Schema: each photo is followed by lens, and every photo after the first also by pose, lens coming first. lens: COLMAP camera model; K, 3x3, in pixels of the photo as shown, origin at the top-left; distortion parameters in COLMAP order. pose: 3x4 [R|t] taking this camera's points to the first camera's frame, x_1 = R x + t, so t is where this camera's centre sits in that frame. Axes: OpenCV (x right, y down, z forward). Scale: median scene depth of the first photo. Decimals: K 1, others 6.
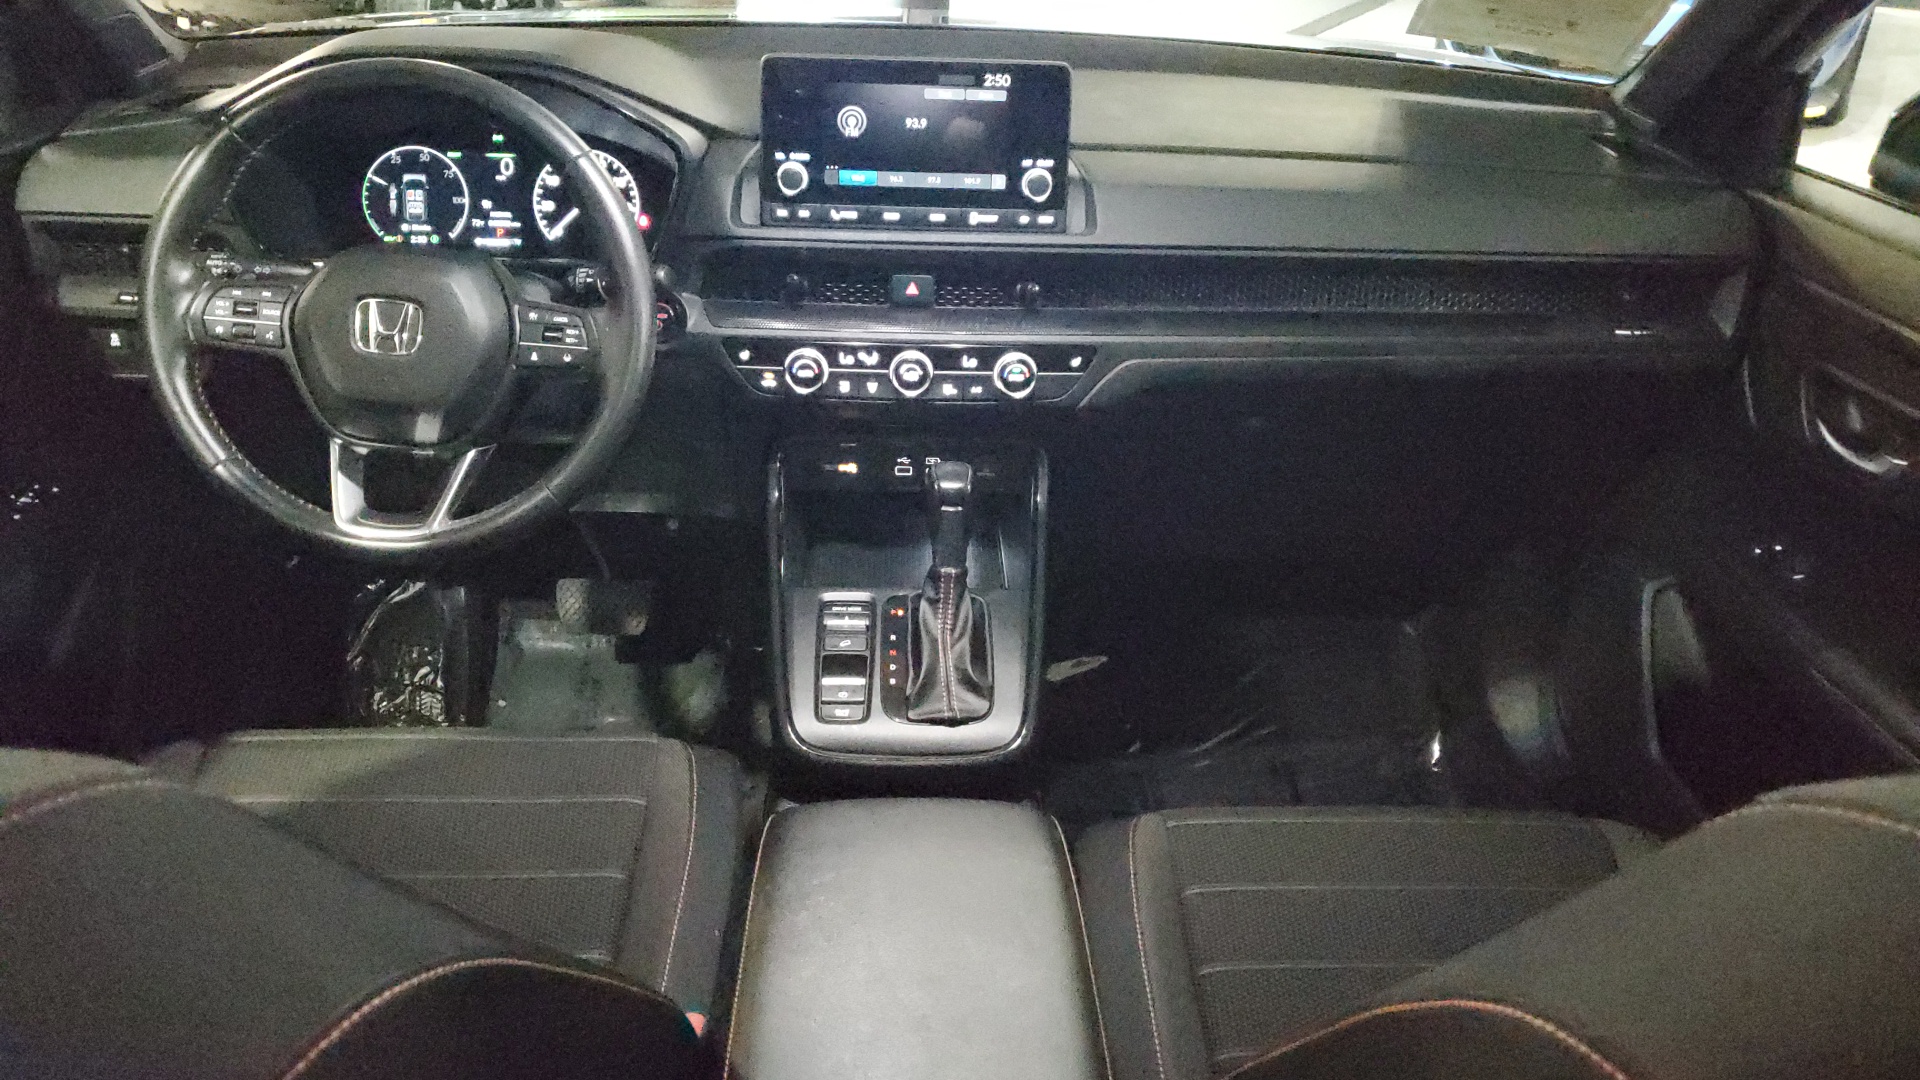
lens RADIAL K [[1480.3, 0, 950.3], [0, 1480.3, 544.8], [0, 0, 1]] dist [0.034969, -0.037257]
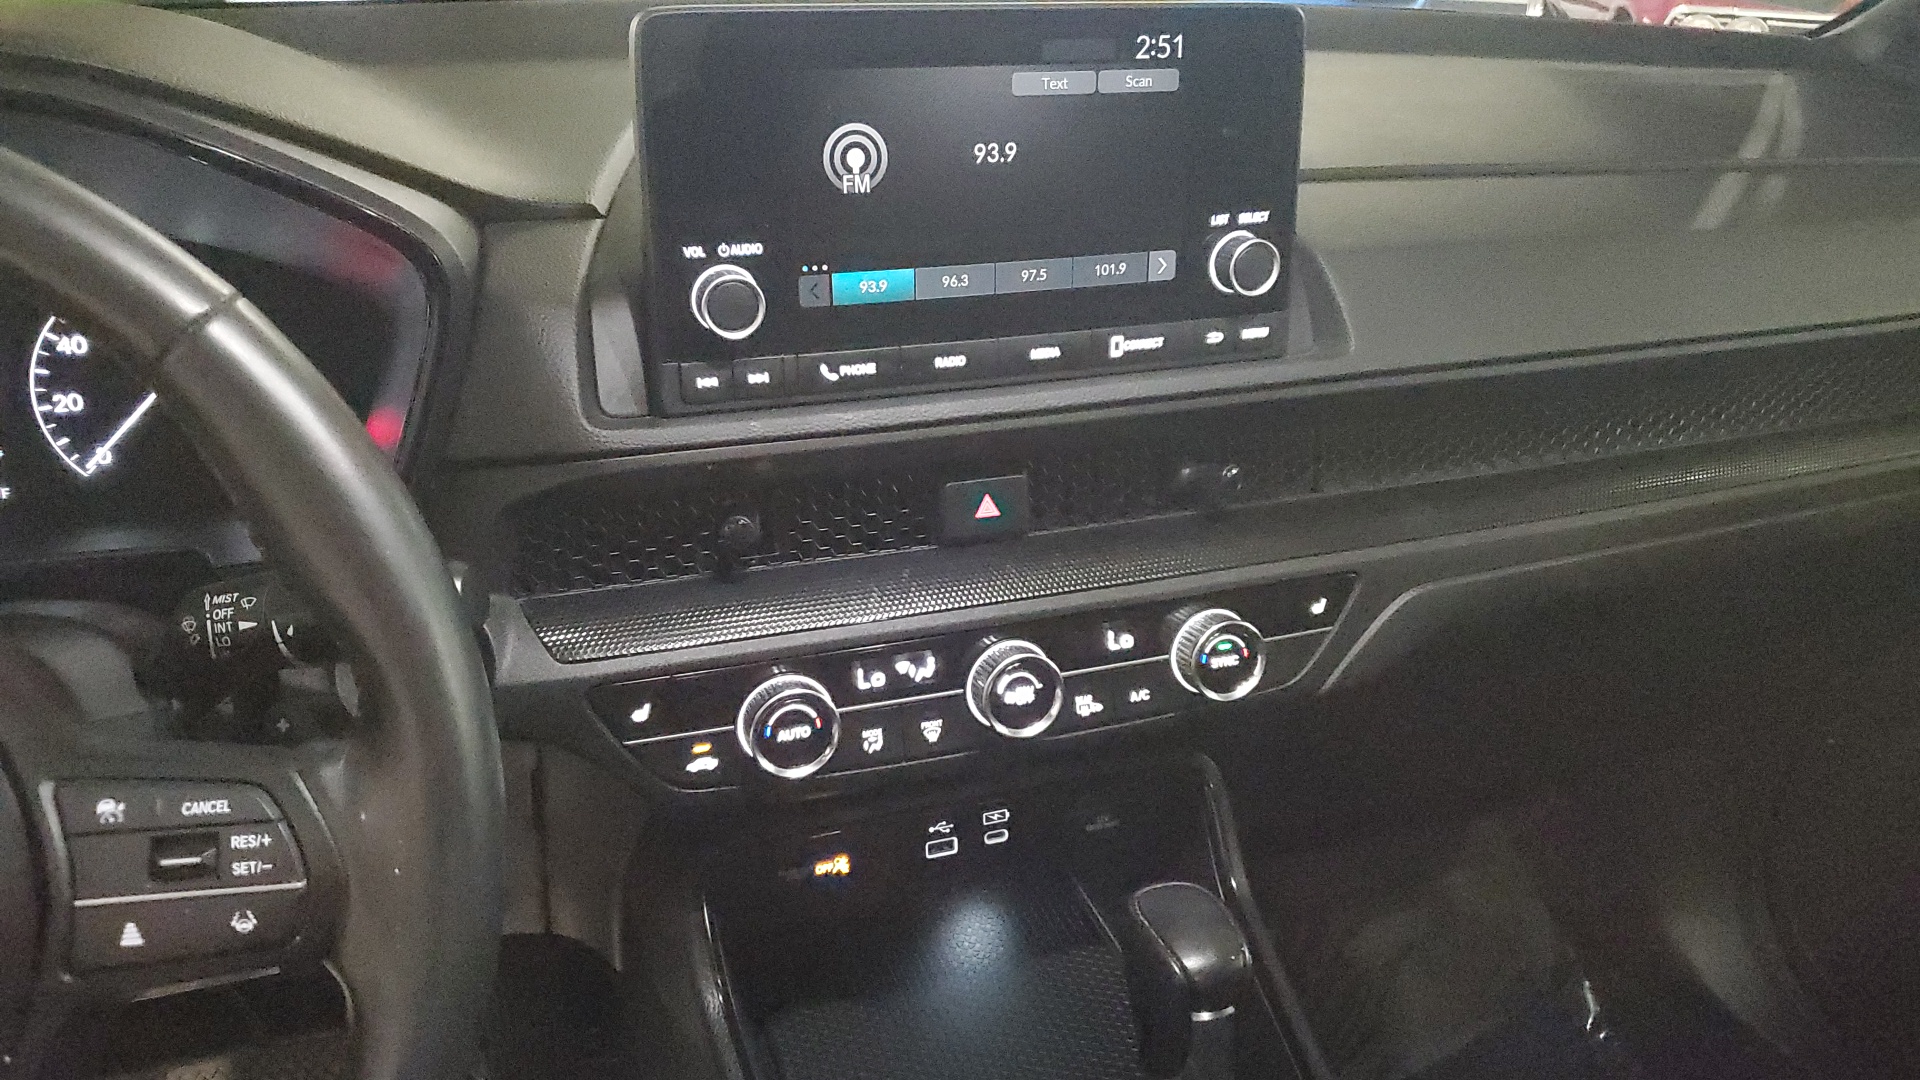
lens RADIAL K [[1480.3, 0, 955.3], [0, 1480.3, 536.5], [0, 0, 1]] dist [0.034969, -0.037257]
pose [[0.949764, -0.141130, 0.279340, -0.165062], [0.148727, 0.988860, -0.006079, -0.161781], [-0.275371, 0.047319, 0.960173, 0.556358]]
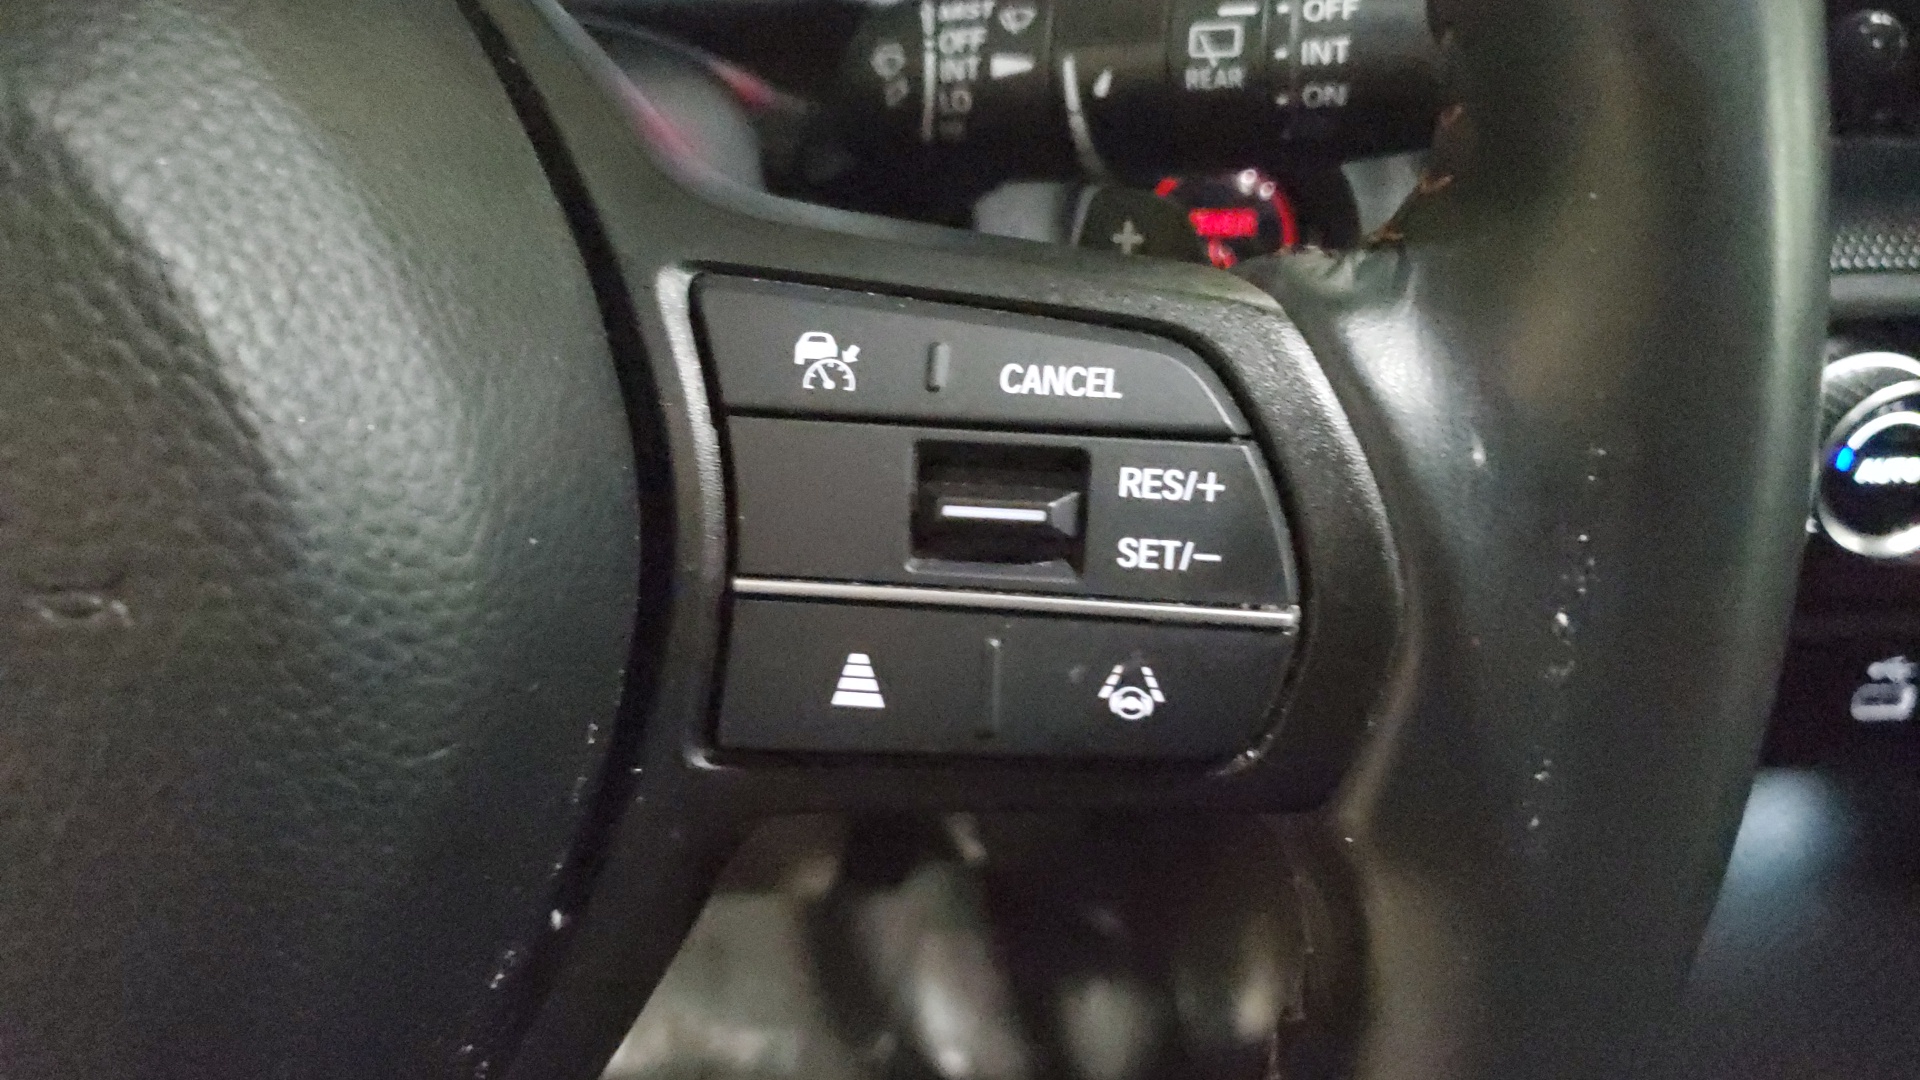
lens RADIAL K [[1480.3, 0, 1020.5], [0, 1480.3, 617.5], [0, 0, 1]] dist [0.034969, -0.037257]
pose [[0.998013, -0.046054, 0.042998, -0.238206], [0.038493, 0.985946, 0.162566, -0.133797], [-0.049880, -0.160588, 0.985760, 0.768343]]
